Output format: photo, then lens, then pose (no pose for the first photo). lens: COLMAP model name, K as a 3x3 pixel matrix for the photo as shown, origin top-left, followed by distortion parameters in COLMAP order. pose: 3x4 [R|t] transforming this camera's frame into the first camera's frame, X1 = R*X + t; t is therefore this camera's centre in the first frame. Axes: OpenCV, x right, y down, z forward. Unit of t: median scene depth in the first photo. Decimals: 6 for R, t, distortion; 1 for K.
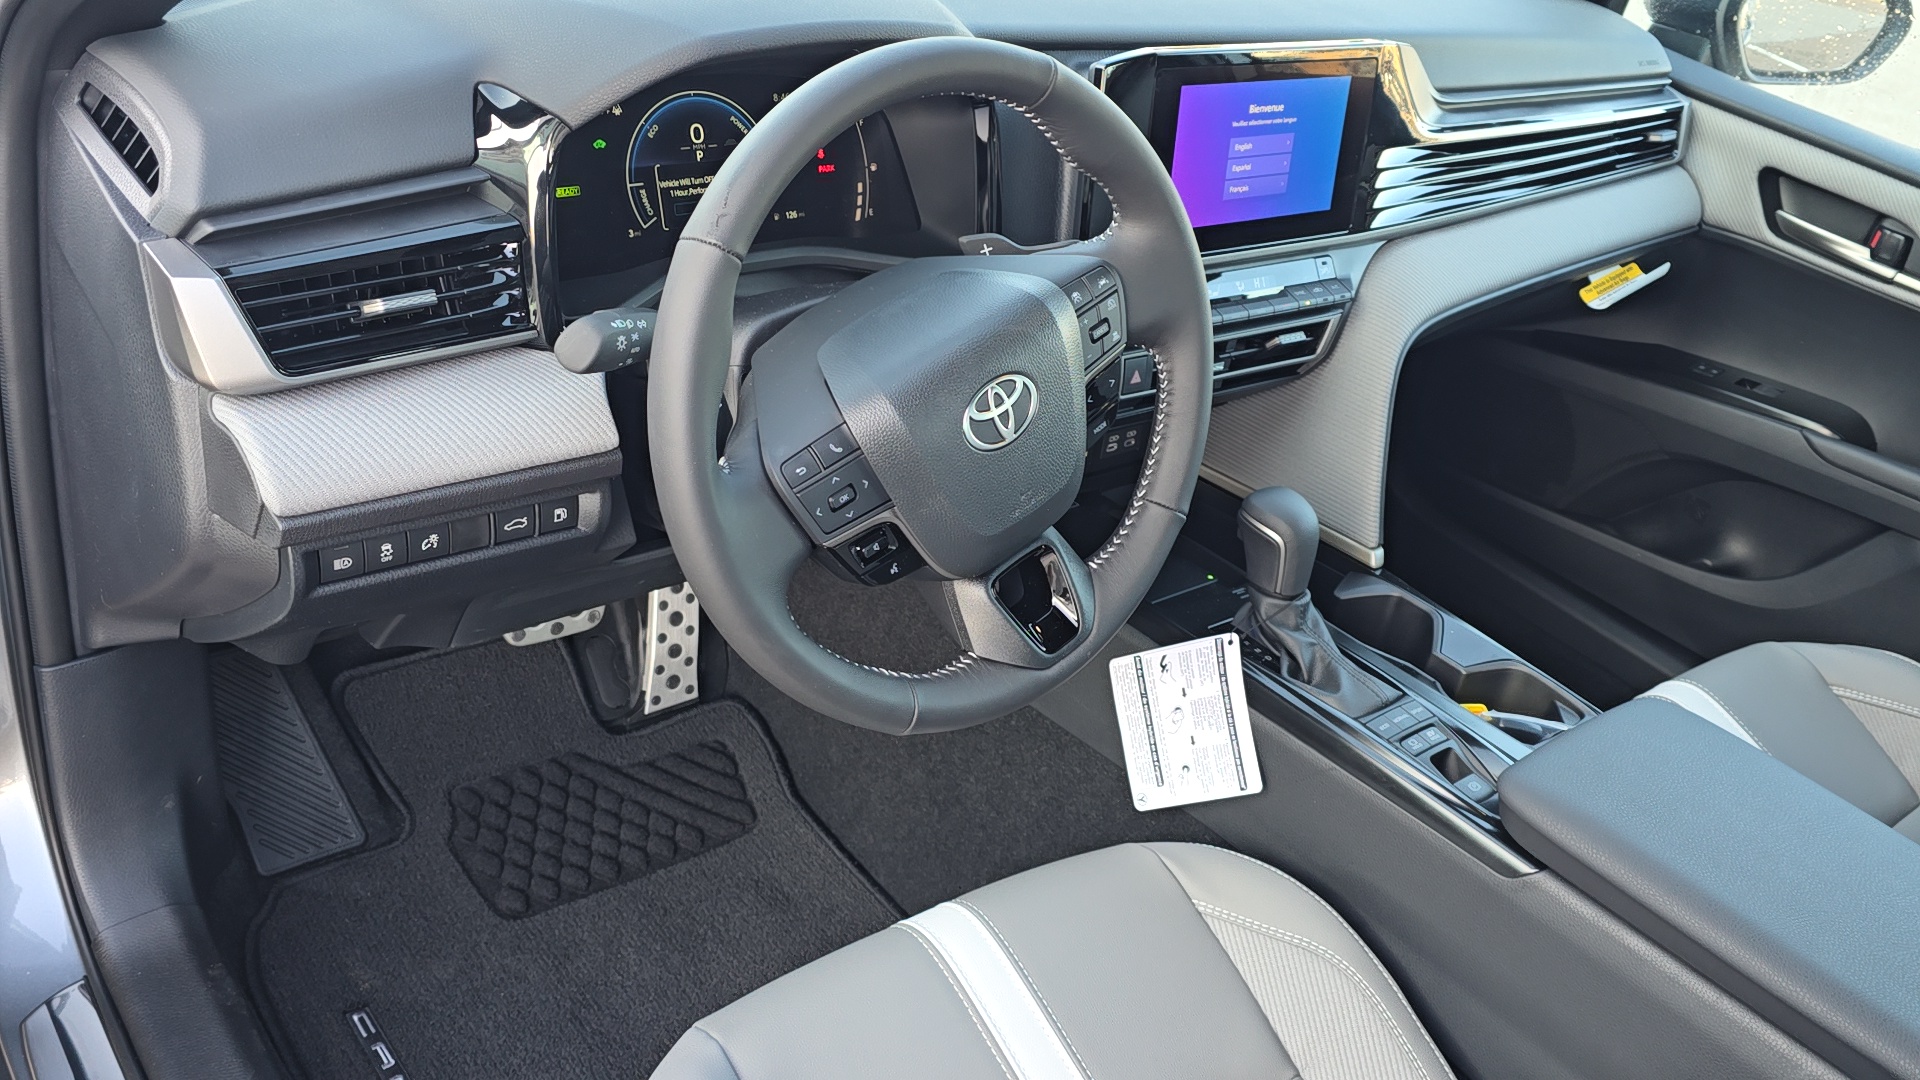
lens RADIAL K [[1586.1, 0, 977.2], [0, 1586.1, 523.4], [0, 0, 1]] dist [0.000197, 0.001793]
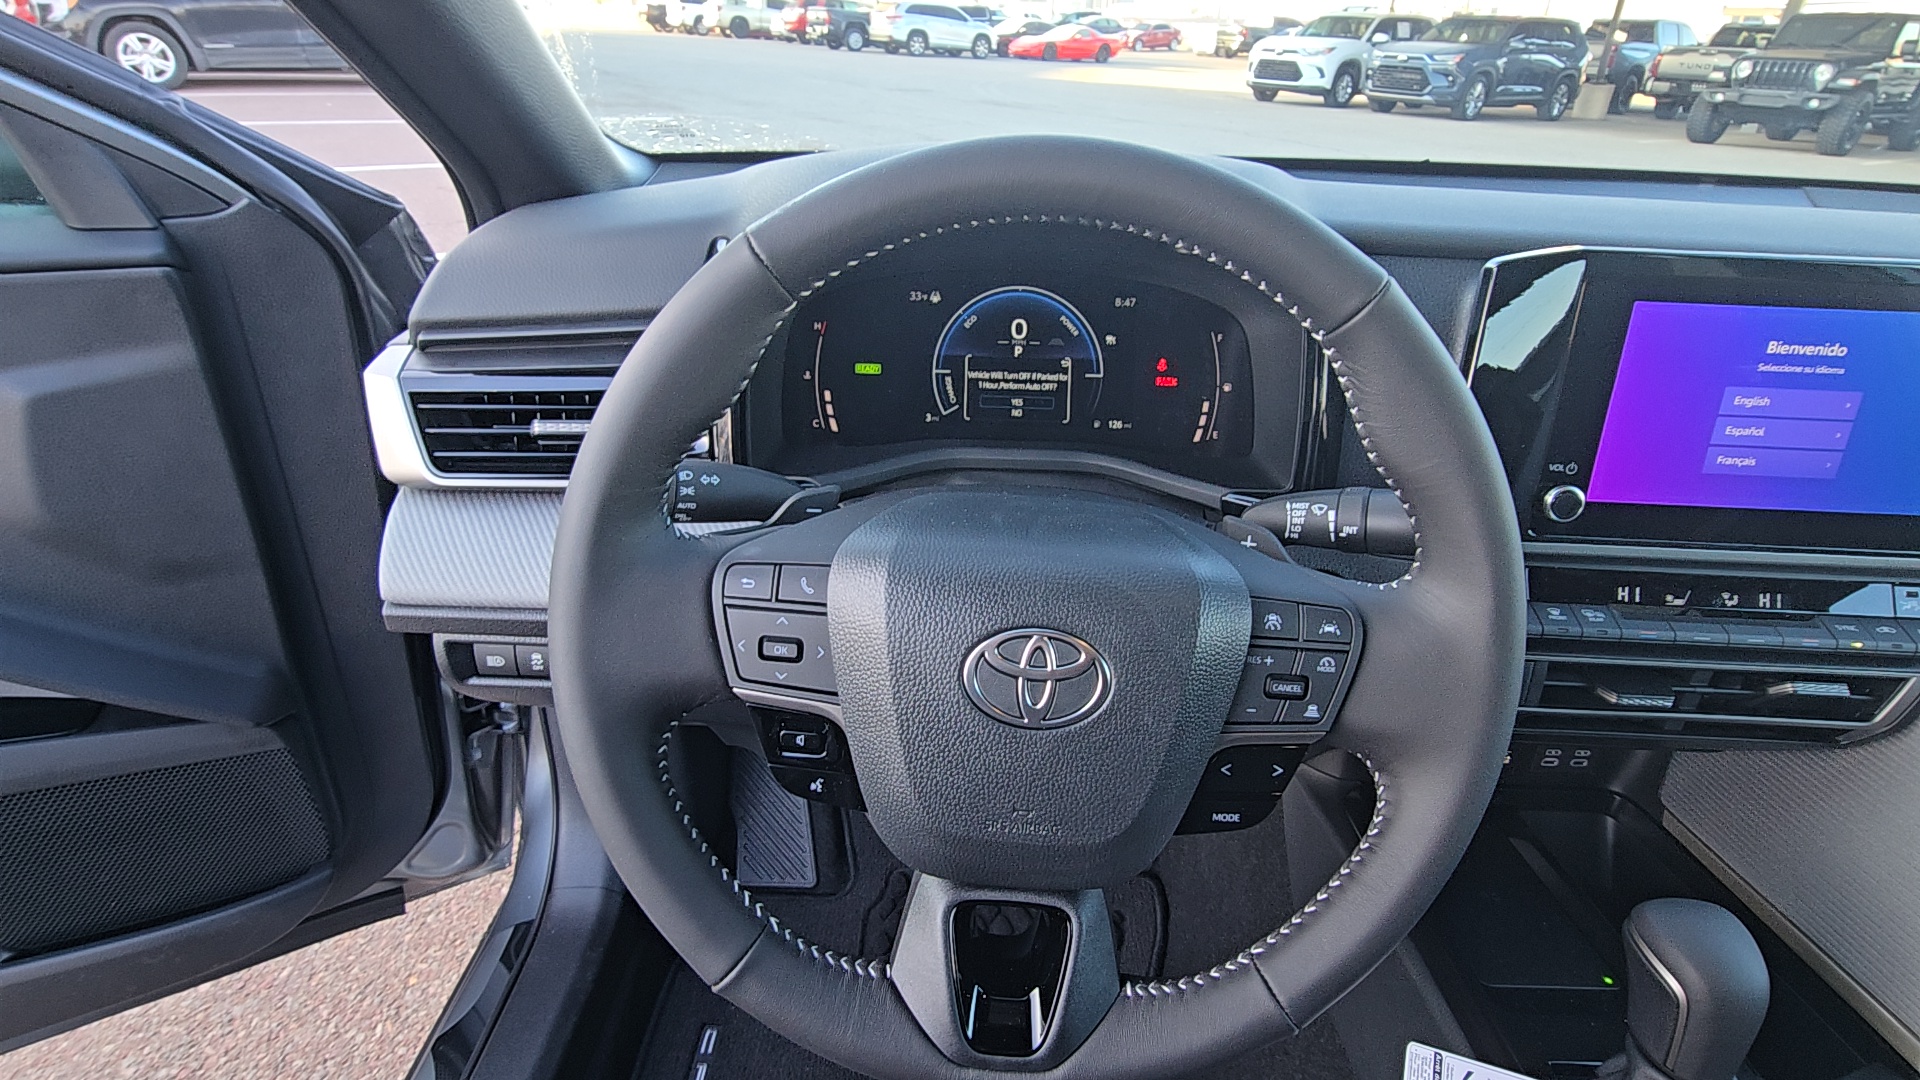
lens RADIAL K [[974.4, 0, 982.1], [0, 974.4, 539.6], [0, 0, 1]] dist [0.004869, -0.003833]
pose [[0.775603, 0.165897, -0.609030, 0.165680], [-0.246461, 0.967850, -0.050231, -0.070038], [0.581117, 0.189062, 0.791555, 0.448633]]
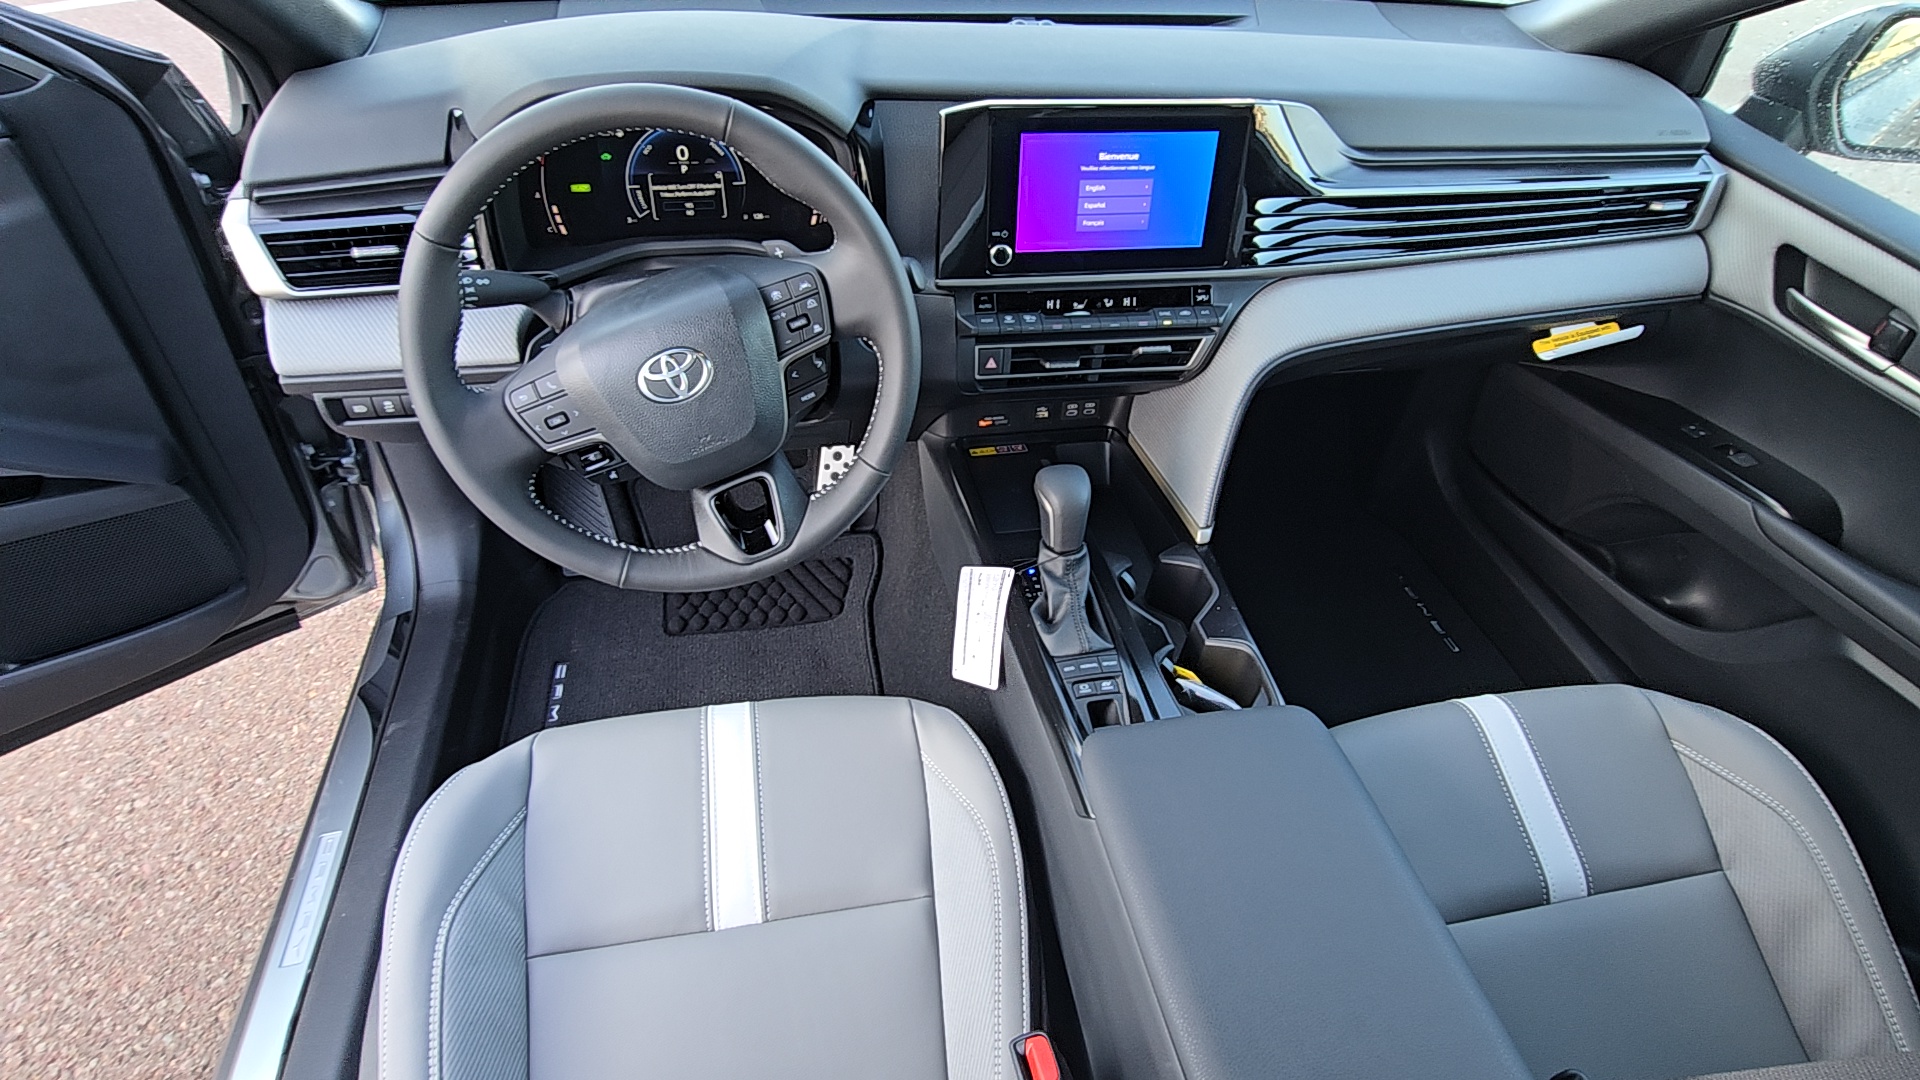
lens RADIAL K [[974.4, 0, 978.2], [0, 974.4, 536.5], [0, 0, 1]] dist [0.004869, -0.003833]
pose [[0.883719, 0.213853, -0.416302, 0.431100], [-0.157905, 0.973583, 0.164929, -0.079260], [0.440575, -0.080015, 0.894143, 0.245928]]
